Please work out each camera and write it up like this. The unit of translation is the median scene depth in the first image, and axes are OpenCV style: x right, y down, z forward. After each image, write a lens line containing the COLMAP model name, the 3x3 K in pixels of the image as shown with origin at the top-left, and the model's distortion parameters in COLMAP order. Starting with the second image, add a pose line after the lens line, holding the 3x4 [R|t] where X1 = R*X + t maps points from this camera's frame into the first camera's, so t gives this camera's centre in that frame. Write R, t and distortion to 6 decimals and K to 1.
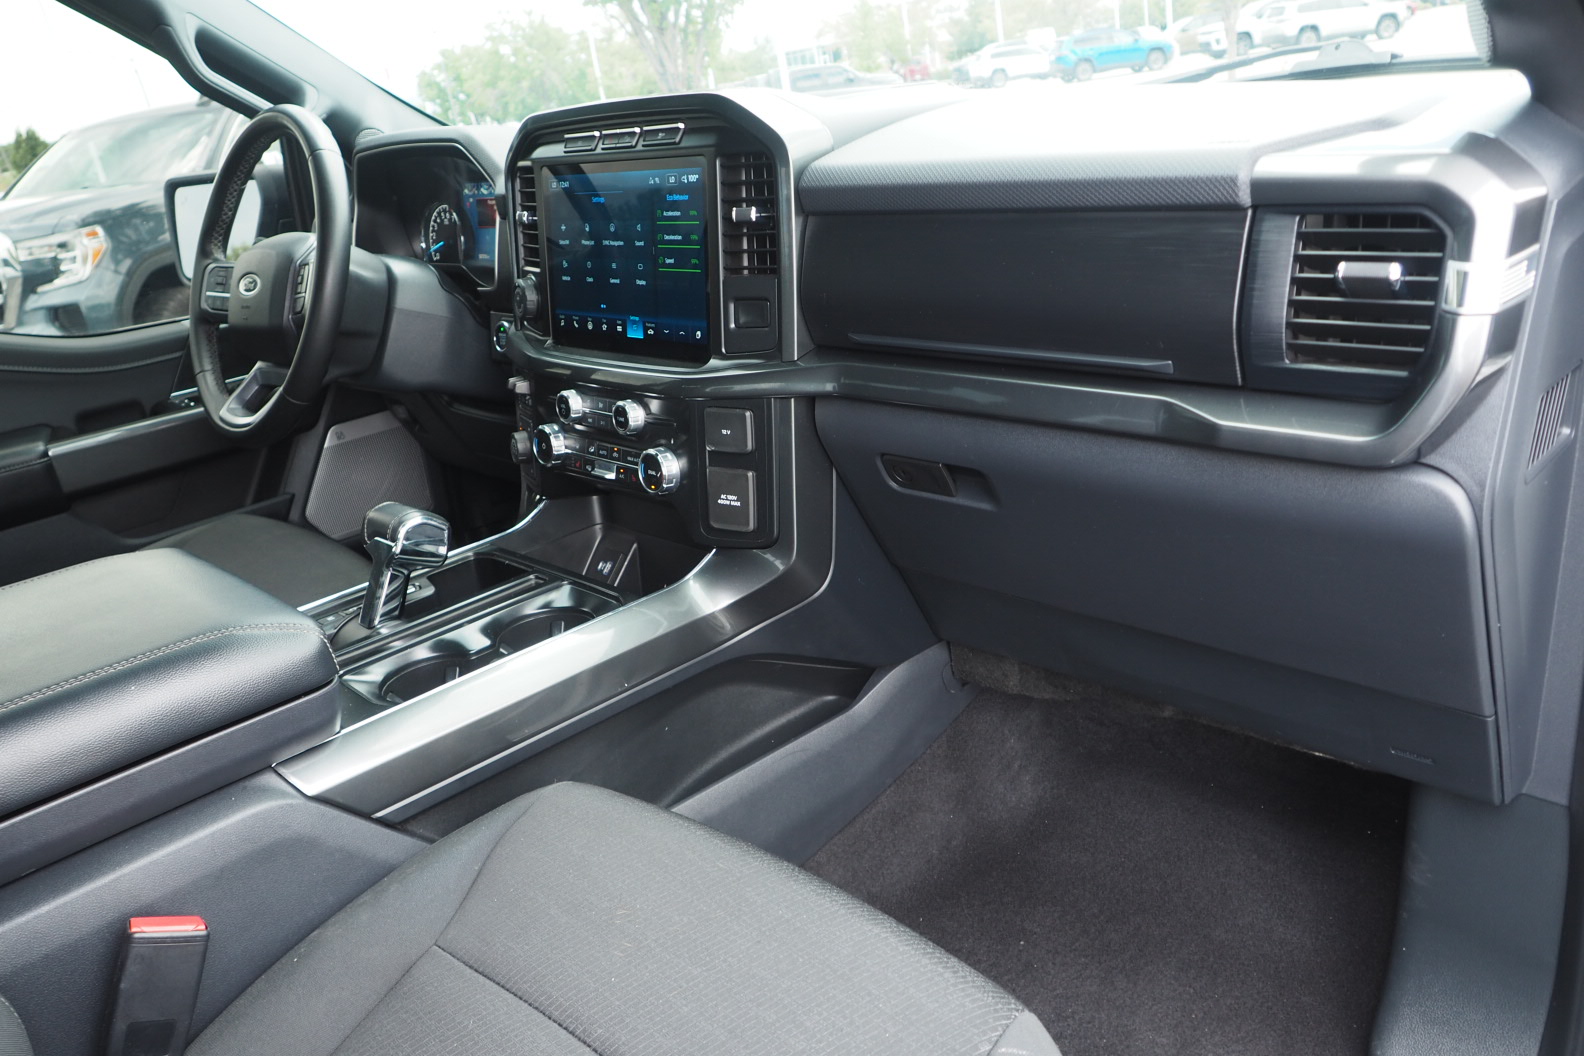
lens RADIAL K [[1183.6, 0, 804.5], [0, 1183.6, 528.1], [0, 0, 1]] dist [-0.013976, -0.001029]
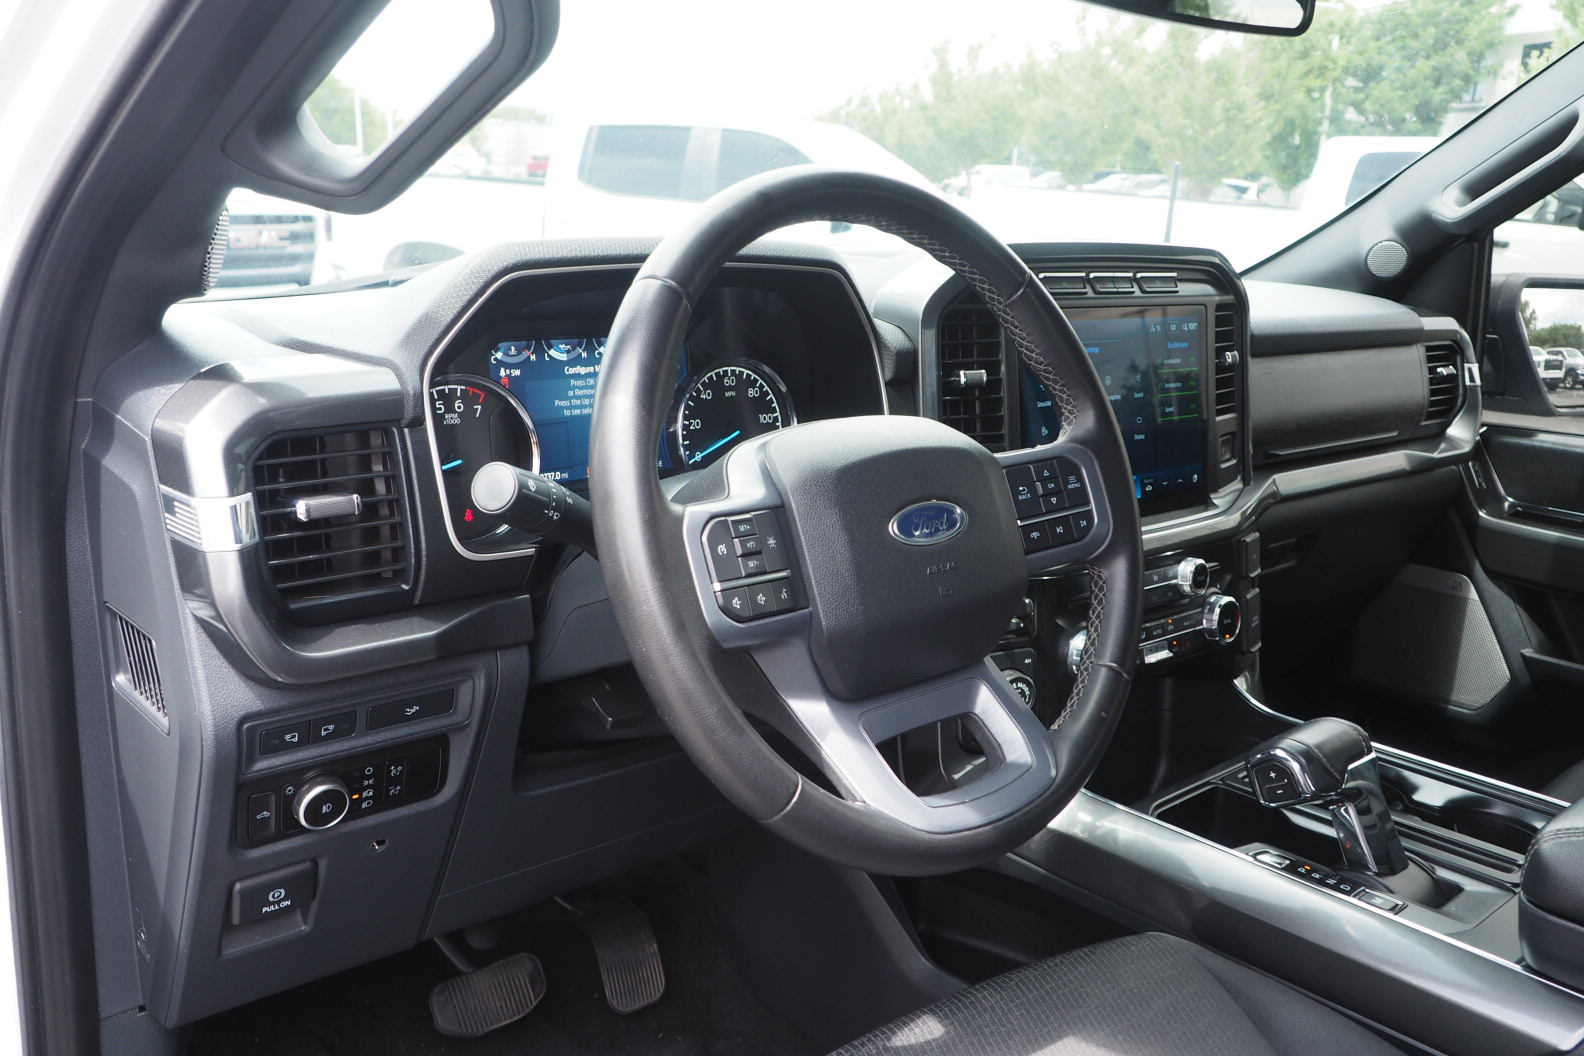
lens RADIAL K [[1295.6, 0, 785.5], [0, 1295.6, 549.0], [0, 0, 1]] dist [-0.012258, -0.013518]
pose [[0.085623, -0.137909, 0.986737, -1.168293], [0.307639, 0.945640, 0.105470, -0.318045], [-0.947643, 0.294528, 0.123395, 1.171154]]
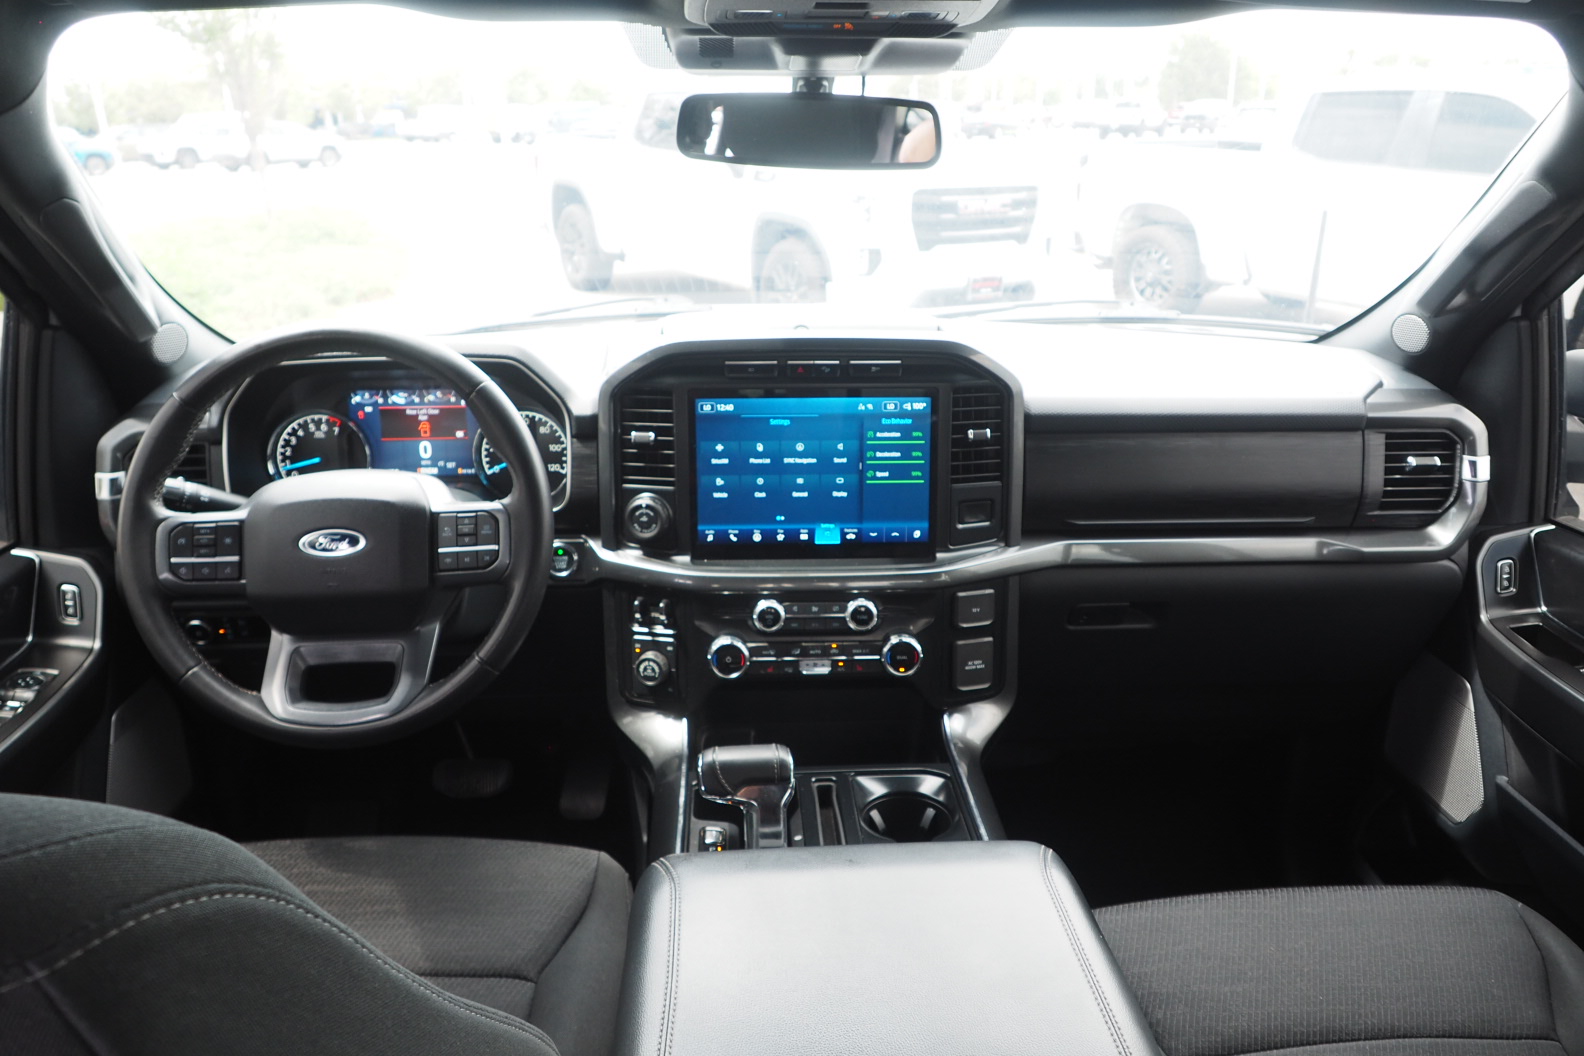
lens RADIAL K [[1189.3, 0, 807.0], [0, 1189.3, 531.5], [0, 0, 1]] dist [-0.033954, 0.003998]
pose [[0.663405, -0.124146, 0.737890, -1.002474], [0.187144, 0.982328, -0.002983, -0.176848], [-0.724479, 0.140071, 0.674915, 0.270353]]
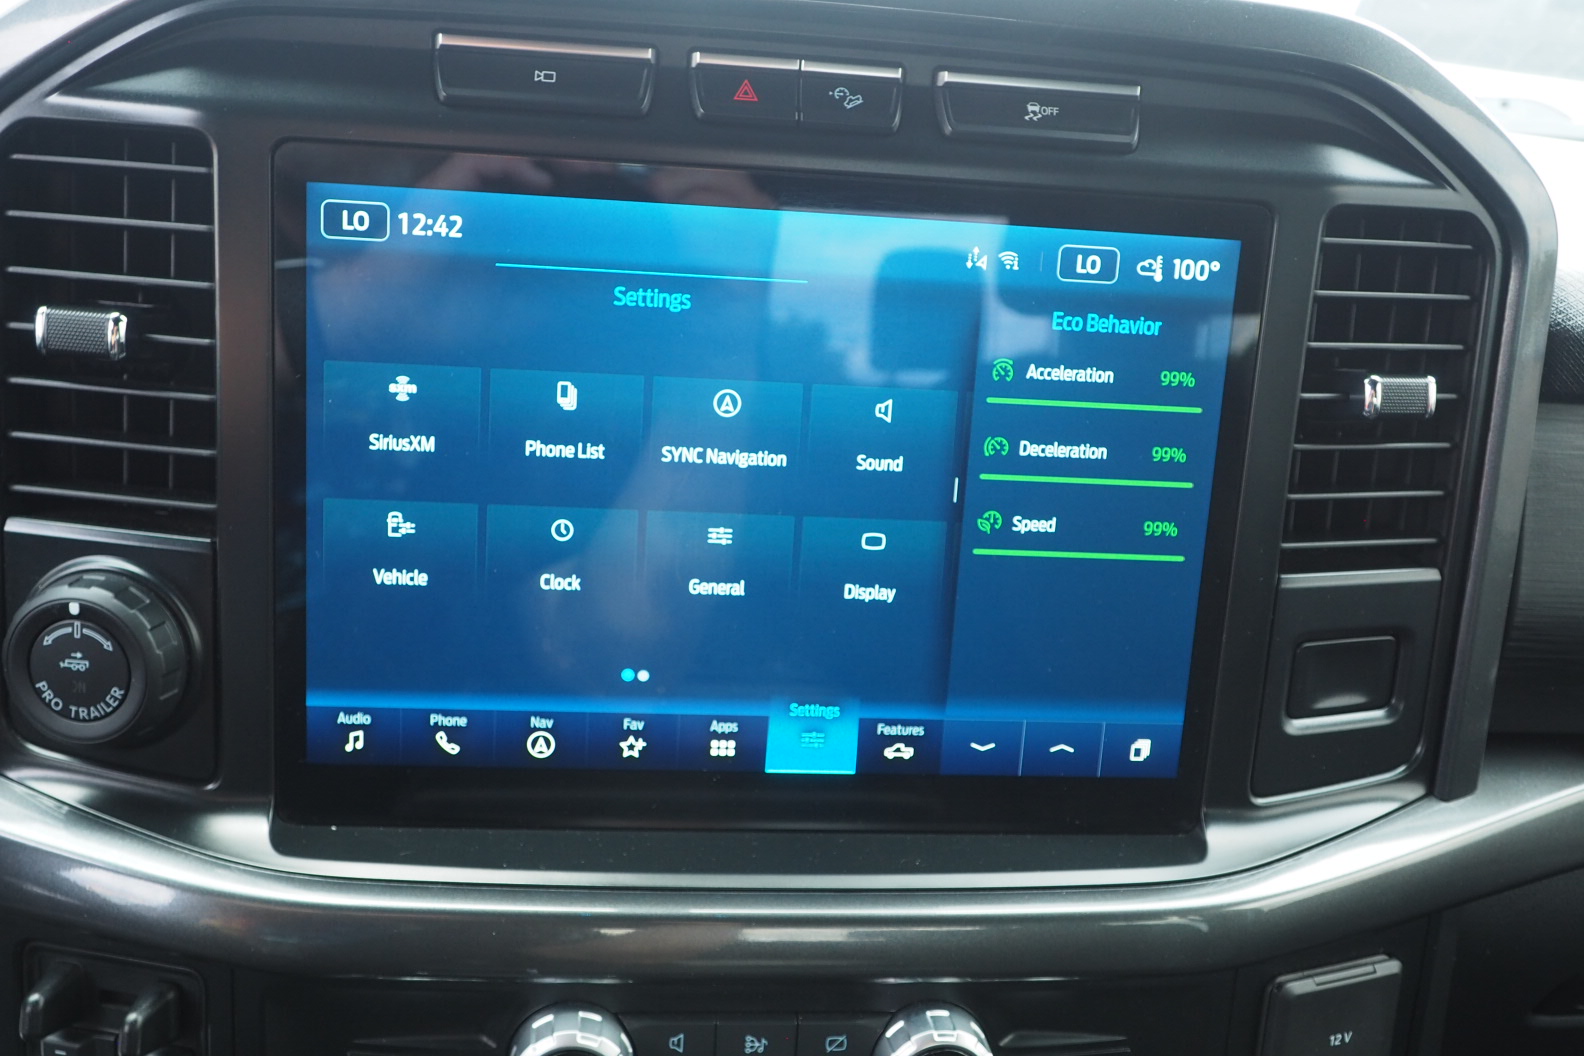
lens RADIAL K [[1295.6, 0, 756.5], [0, 1295.6, 500.7], [0, 0, 1]] dist [-0.012258, -0.013518]
pose [[0.622513, -0.093303, 0.777028, -0.404628], [0.137717, 0.990434, 0.008597, -0.238780], [-0.770397, 0.101658, 0.629408, 0.825605]]
